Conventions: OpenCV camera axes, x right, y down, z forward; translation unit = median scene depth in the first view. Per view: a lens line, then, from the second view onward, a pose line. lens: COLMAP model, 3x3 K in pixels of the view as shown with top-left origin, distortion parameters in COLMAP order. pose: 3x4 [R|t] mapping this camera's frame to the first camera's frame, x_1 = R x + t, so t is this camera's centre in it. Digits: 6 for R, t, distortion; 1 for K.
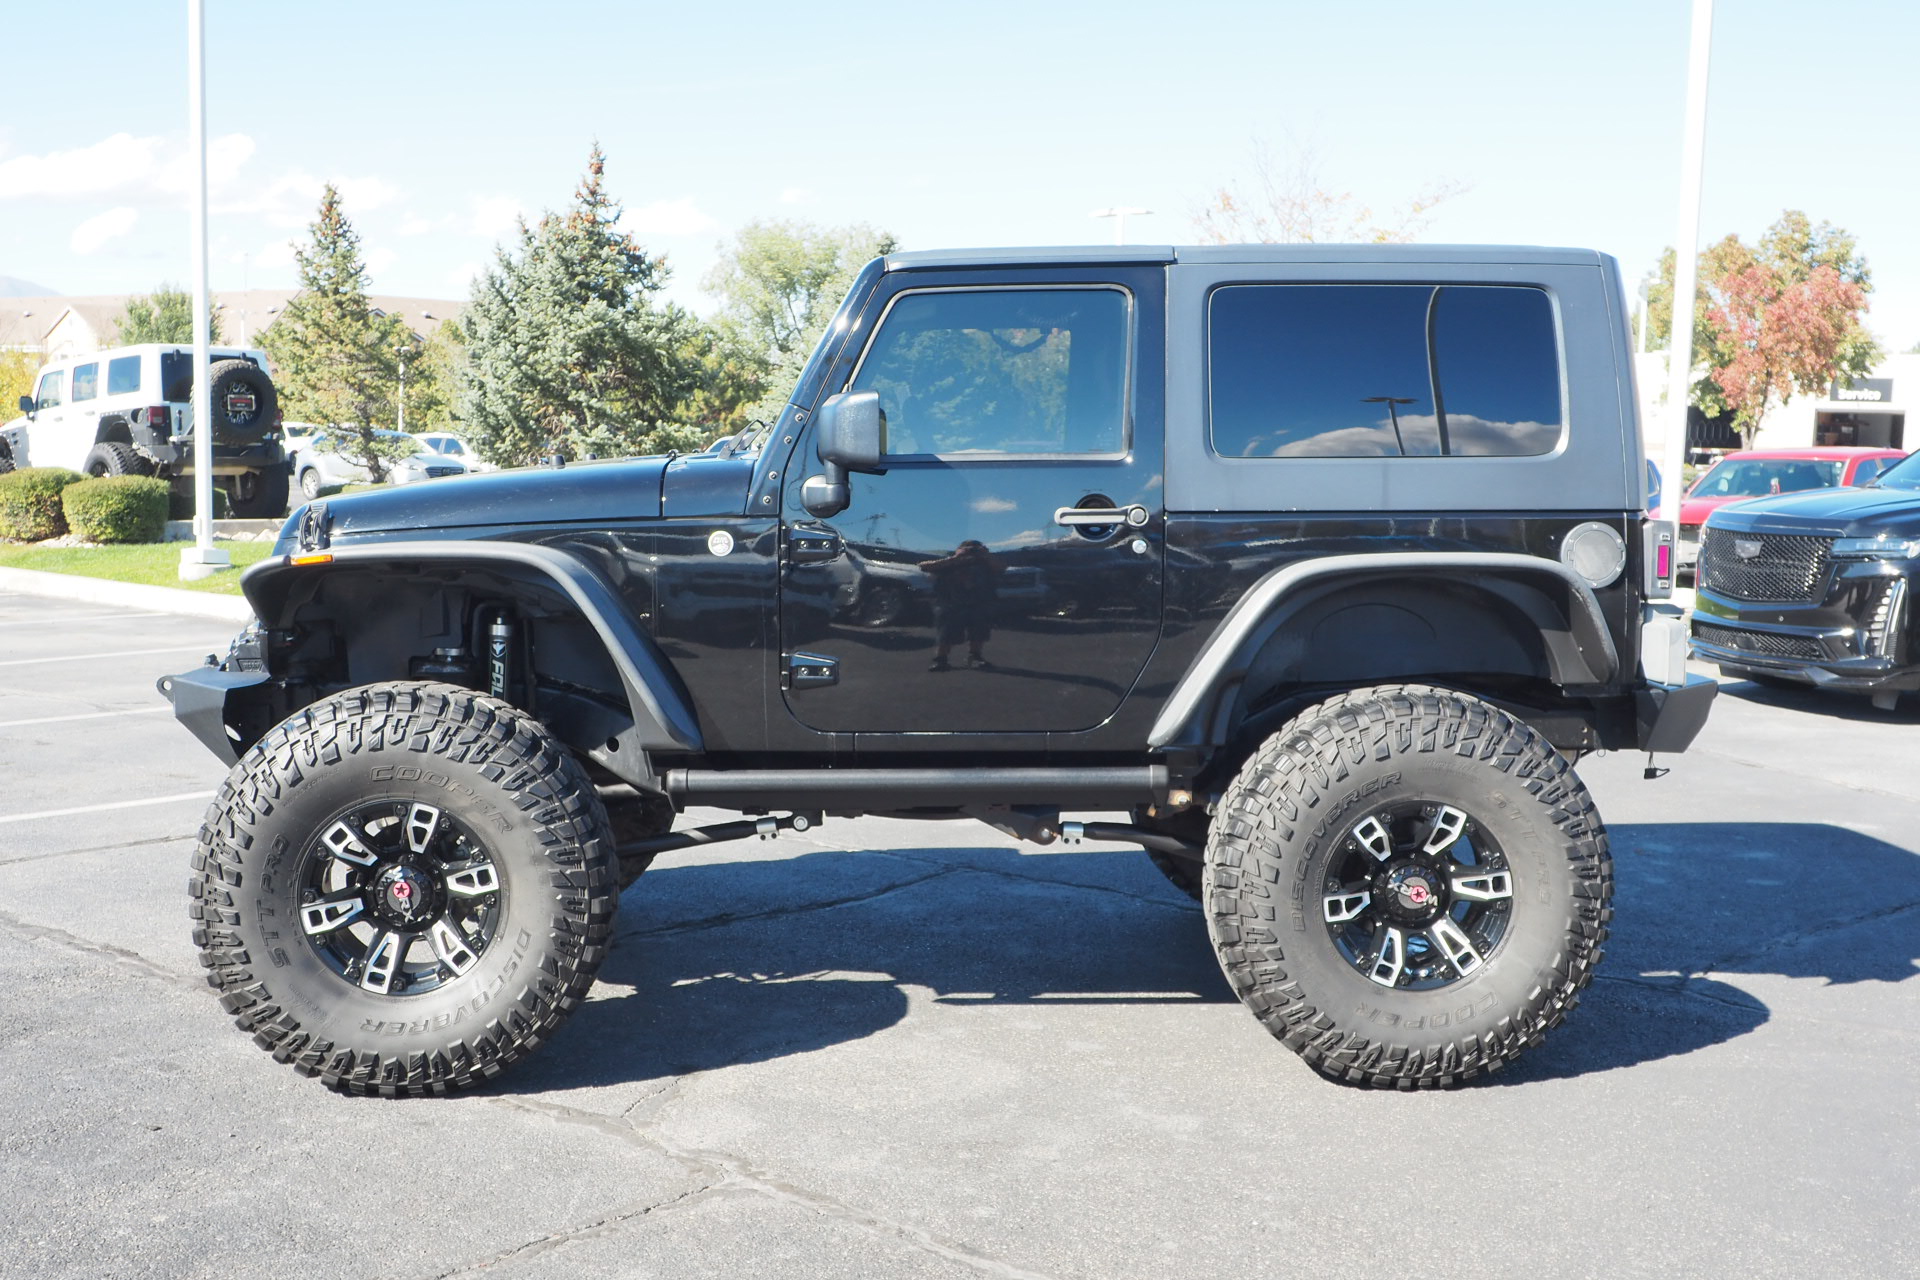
lens RADIAL K [[2089.9, 0, 960.0], [0, 2089.9, 640.0], [0, 0, 1]] dist [-0.019327, -0.011219]
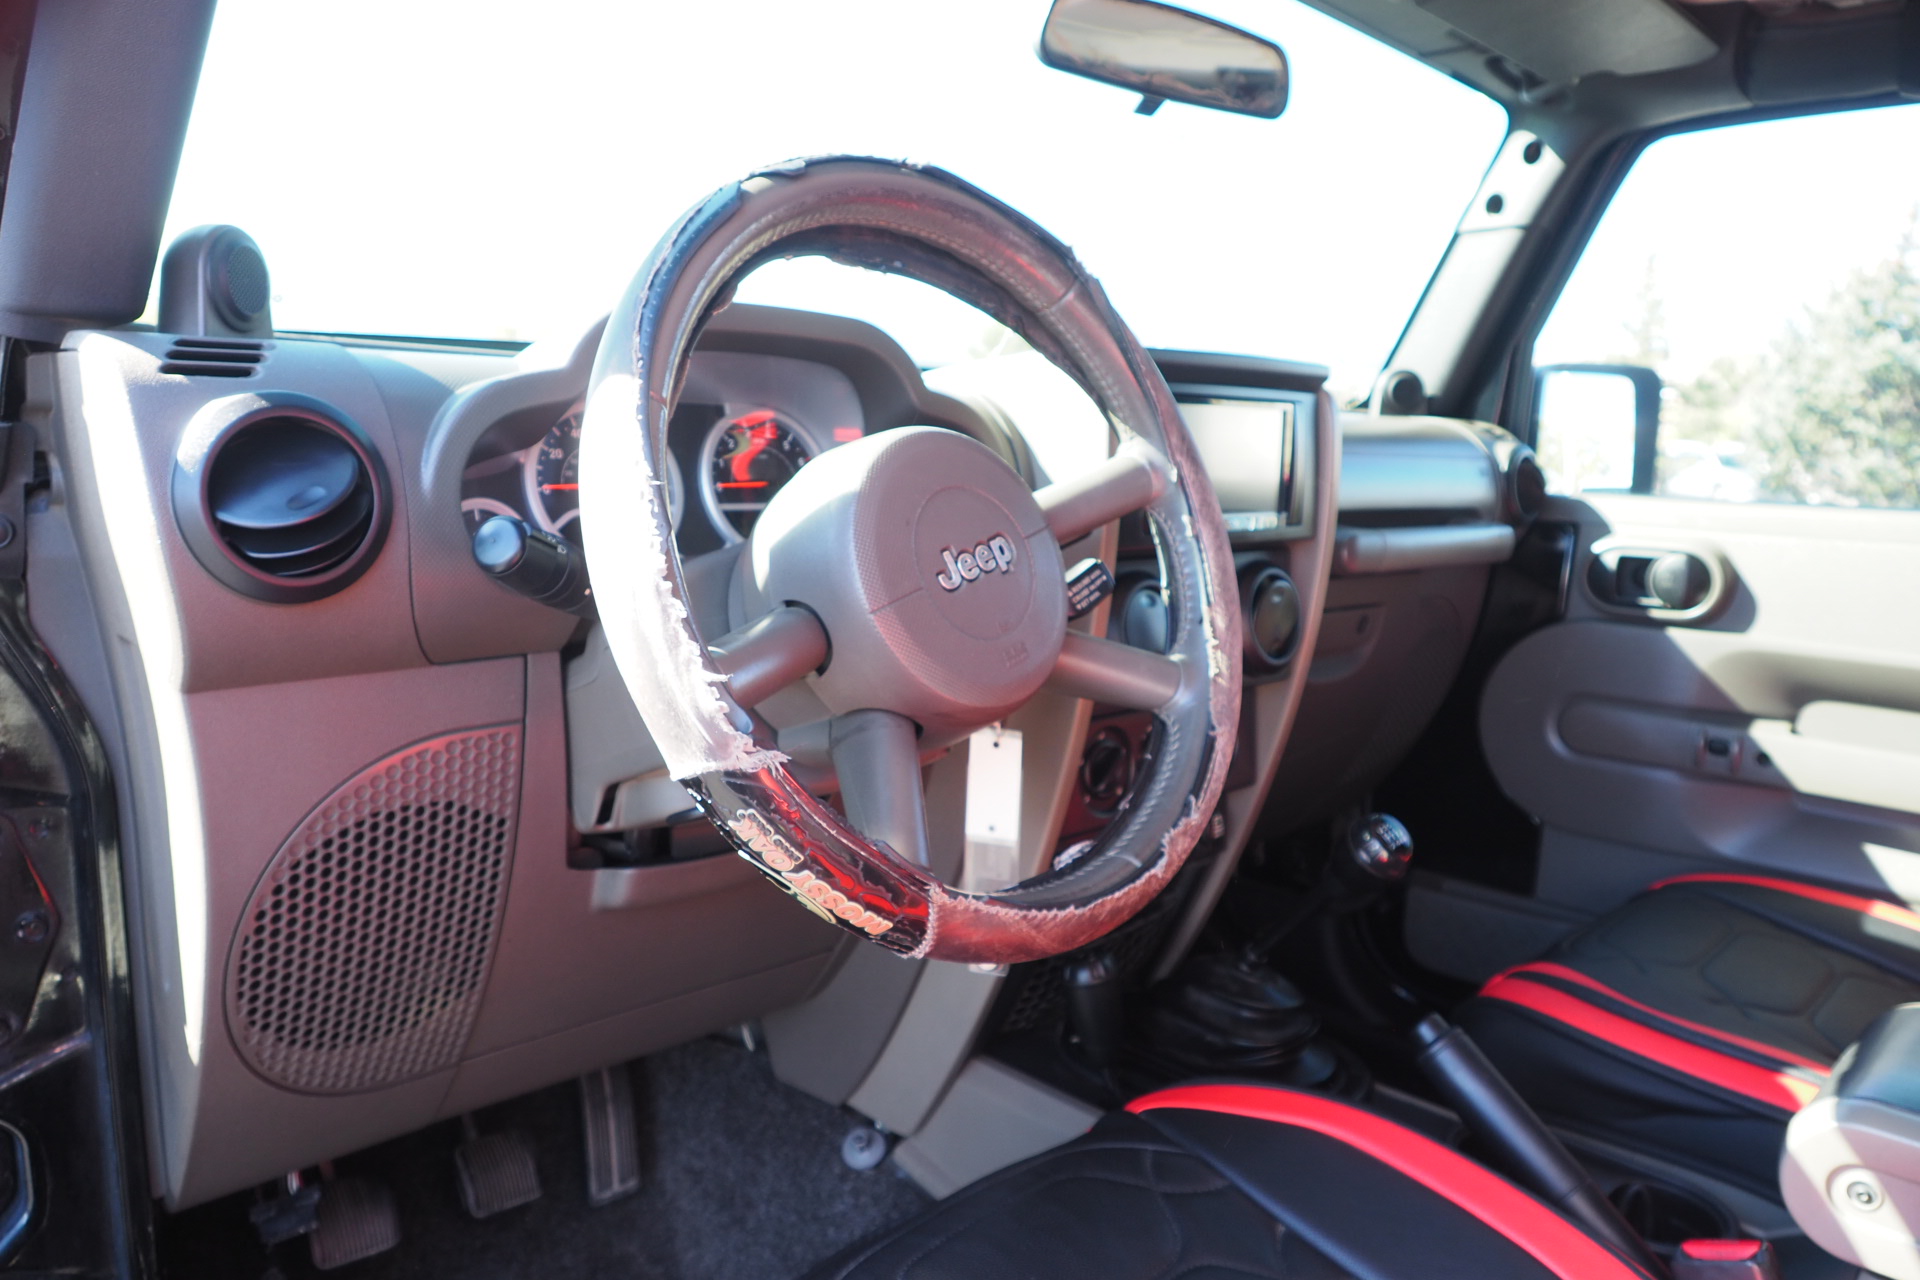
lens RADIAL K [[1364.6, 0, 974.1], [0, 1364.6, 660.2], [0, 0, 1]] dist [-0.019208, -0.006191]
pose [[0.695793, 0.146777, -0.703085, 0.013028], [-0.106083, 0.989162, 0.101515, -0.016093], [0.710365, 0.003952, 0.703822, 0.164313]]
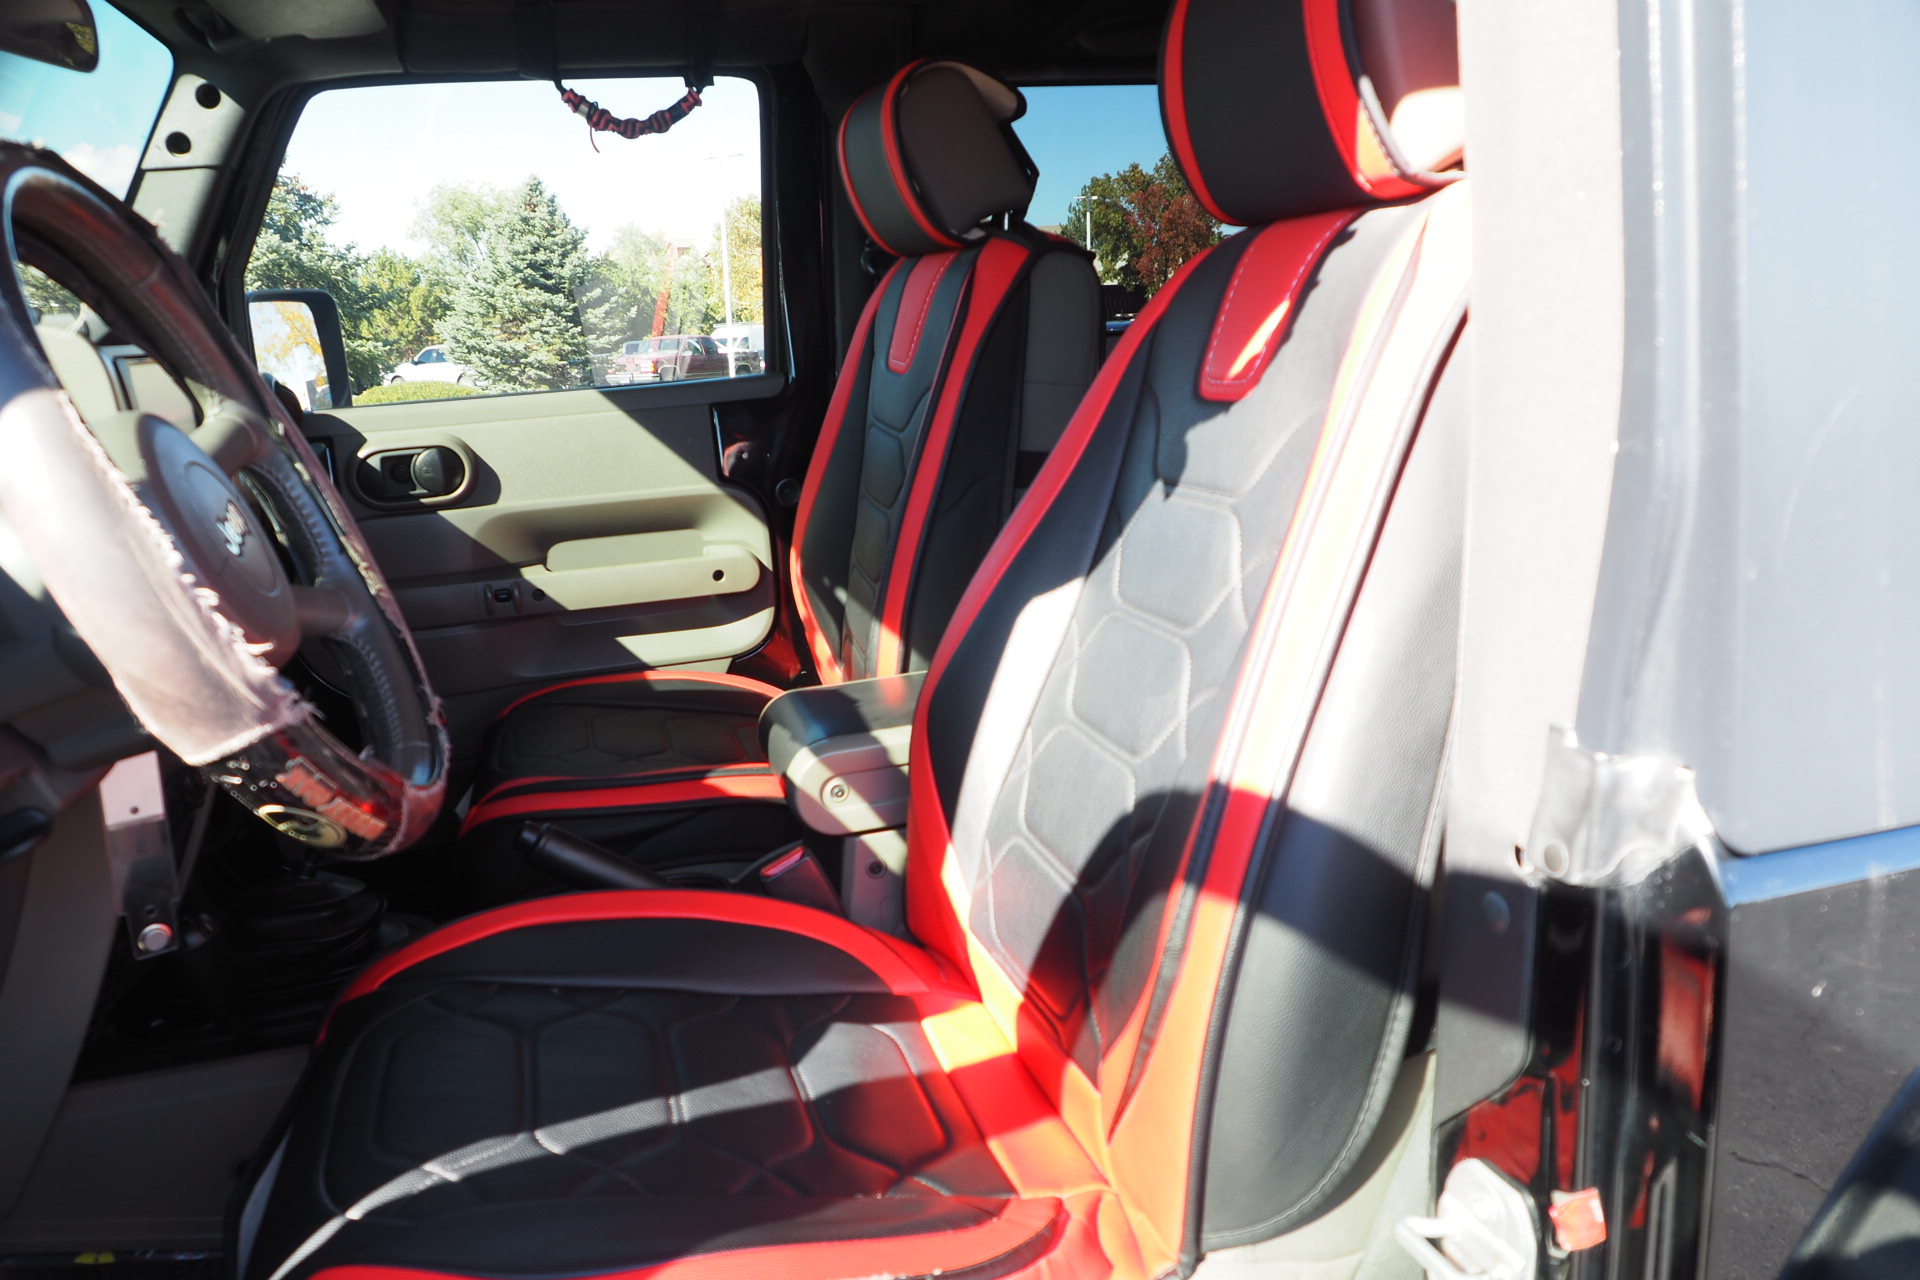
lens RADIAL K [[1364.6, 0, 974.1], [0, 1364.6, 660.2], [0, 0, 1]] dist [-0.019208, -0.006191]
pose [[0.967351, -0.112003, 0.227349, 0.004325], [0.077961, 0.985058, 0.153568, -0.015782], [-0.241152, -0.130829, 0.961629, 0.153625]]
